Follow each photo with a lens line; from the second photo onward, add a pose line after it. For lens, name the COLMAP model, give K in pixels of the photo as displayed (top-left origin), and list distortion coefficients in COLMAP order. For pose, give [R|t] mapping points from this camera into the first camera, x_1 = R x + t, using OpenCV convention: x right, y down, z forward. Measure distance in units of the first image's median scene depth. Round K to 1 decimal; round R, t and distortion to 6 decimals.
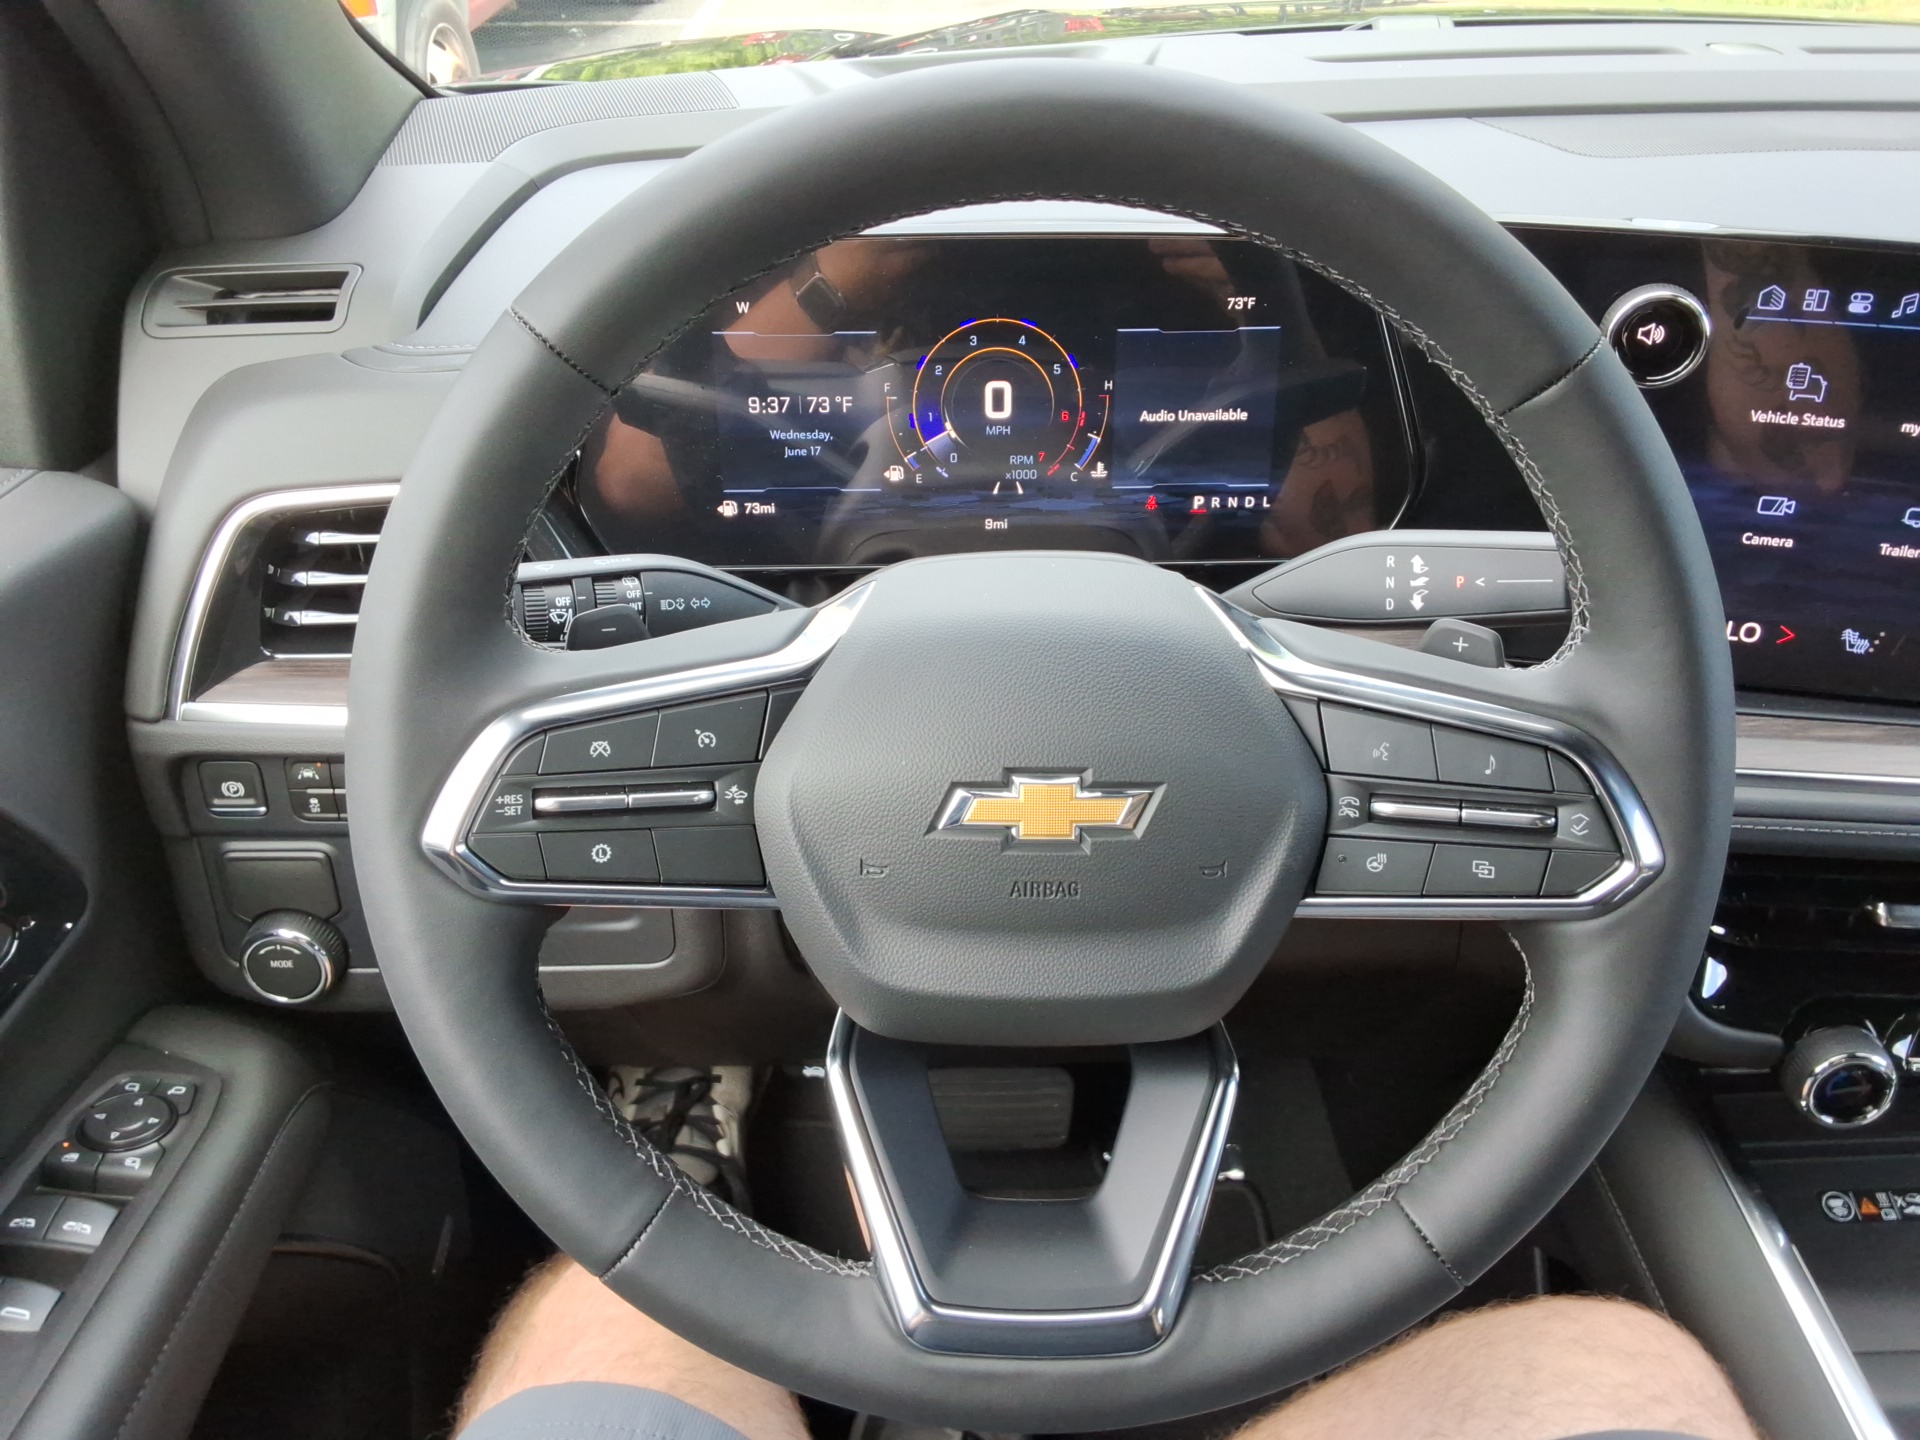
lens RADIAL K [[1526.9, 0, 971.1], [0, 1526.9, 705.2], [0, 0, 1]] dist [0.107756, -0.176796]
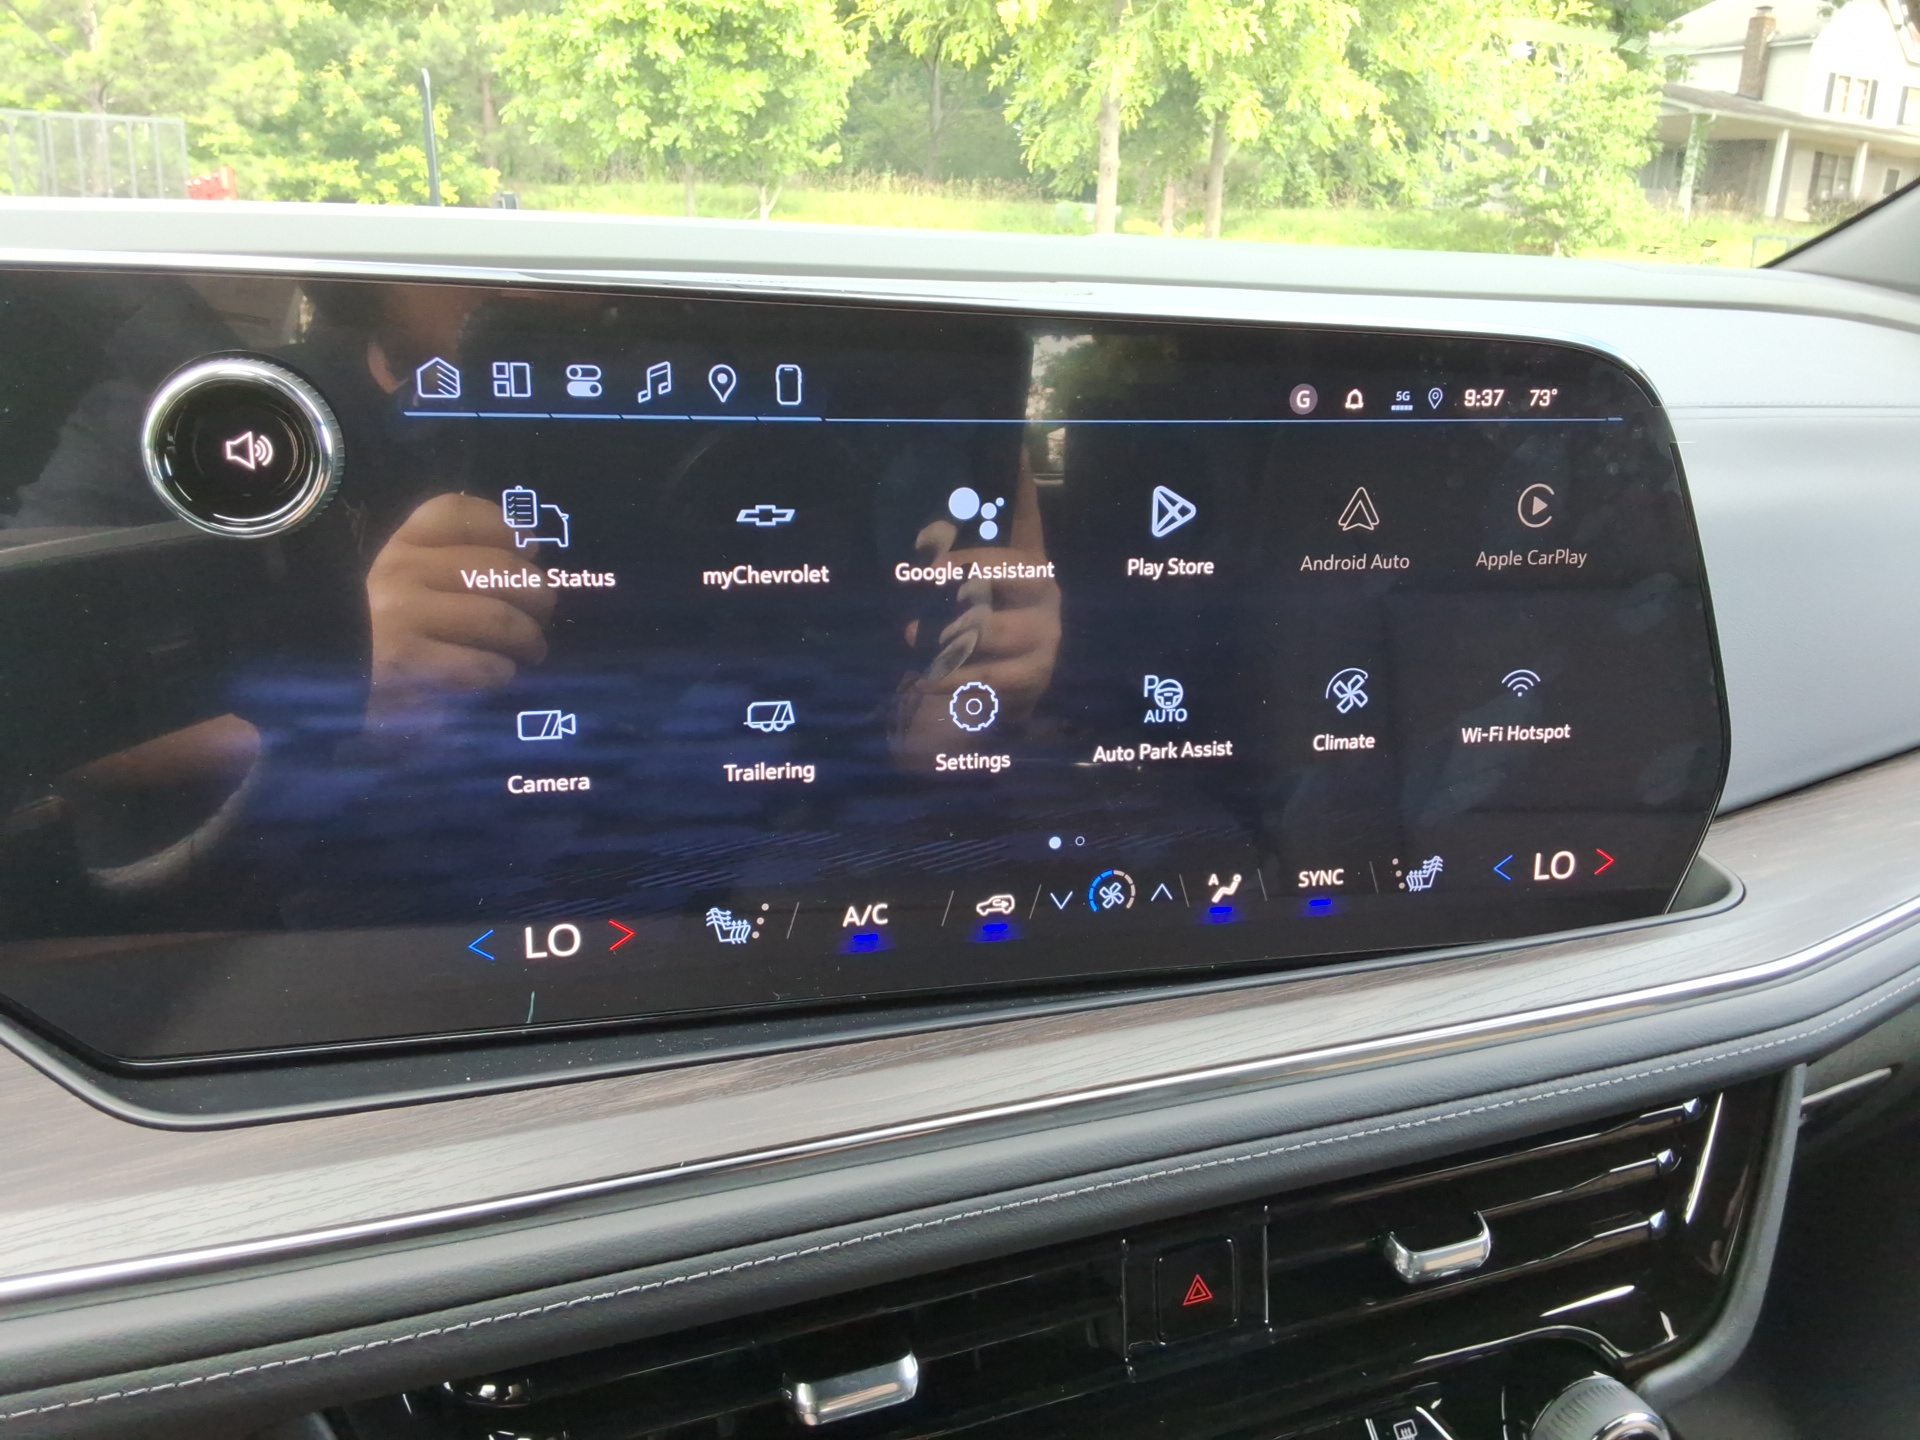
lens RADIAL K [[1553.6, 0, 991.6], [0, 1553.6, 713.6], [0, 0, 1]] dist [0.077507, -0.125639]
pose [[0.886257, -0.099555, 0.452368, 0.398845], [0.201851, 0.962027, -0.183738, 0.013443], [-0.416898, 0.254150, 0.872699, 0.399151]]
